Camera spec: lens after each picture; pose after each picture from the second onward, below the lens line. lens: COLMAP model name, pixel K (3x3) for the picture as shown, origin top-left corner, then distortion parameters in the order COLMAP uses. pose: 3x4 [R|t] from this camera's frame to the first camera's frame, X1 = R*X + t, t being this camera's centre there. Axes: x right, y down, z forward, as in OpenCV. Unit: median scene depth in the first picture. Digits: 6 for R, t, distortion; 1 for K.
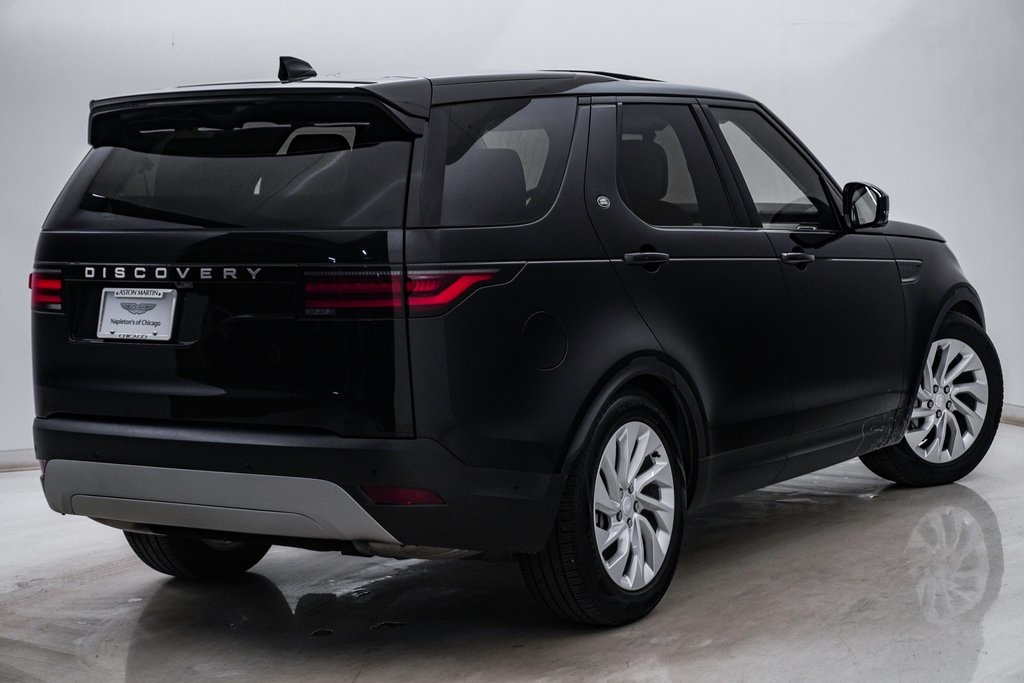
lens RADIAL K [[2197.7, 0, 513.8], [0, 2197.7, 345.4], [0, 0, 1]] dist [-0.154919, 0.000000]
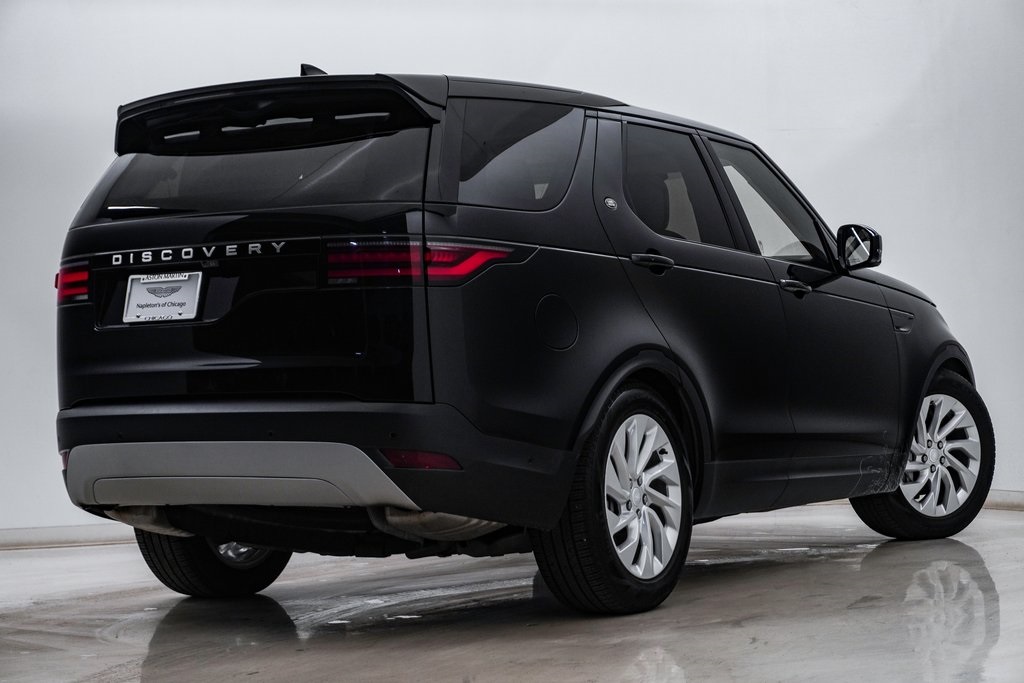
lens RADIAL K [[2197.7, 0, 514.7], [0, 2197.7, 347.3], [0, 0, 1]] dist [-0.154919, 0.000000]
pose [[0.999935, -0.001799, 0.011243, -0.017449], [0.003032, 0.993863, -0.110576, 0.123329], [-0.010975, 0.110603, 0.993804, -0.026877]]
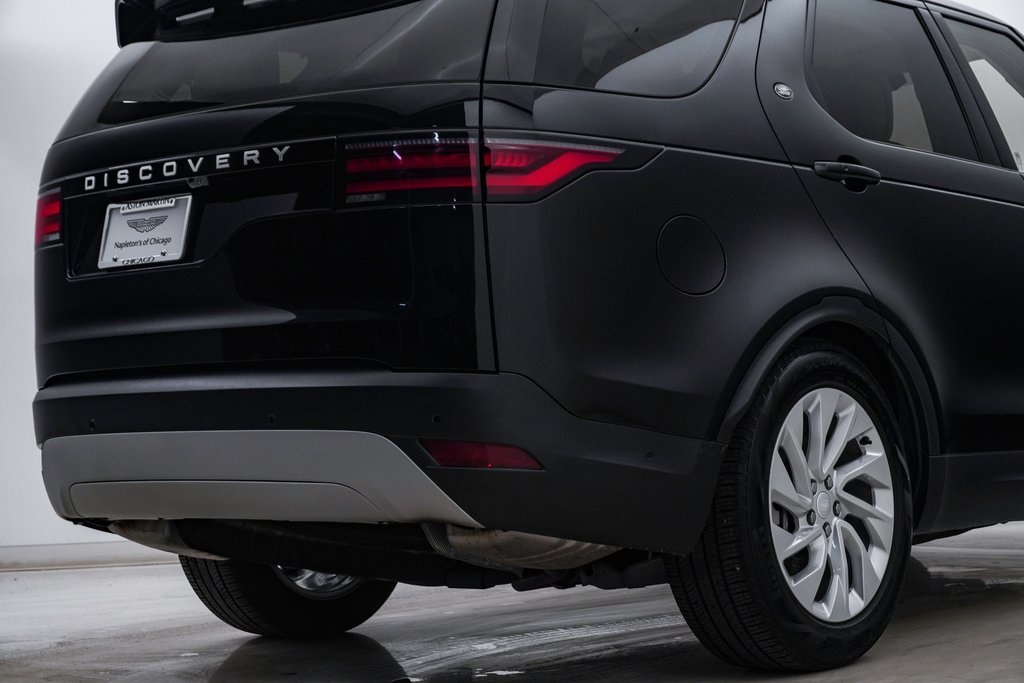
lens RADIAL K [[2197.7, 0, 516.0], [0, 2197.7, 348.8], [0, 0, 1]] dist [-0.154919, 0.000000]
pose [[0.988721, -0.015592, -0.148958, 0.063188], [-0.000529, 0.994196, -0.107579, 0.104930], [0.149771, 0.106445, 0.982974, 0.287629]]
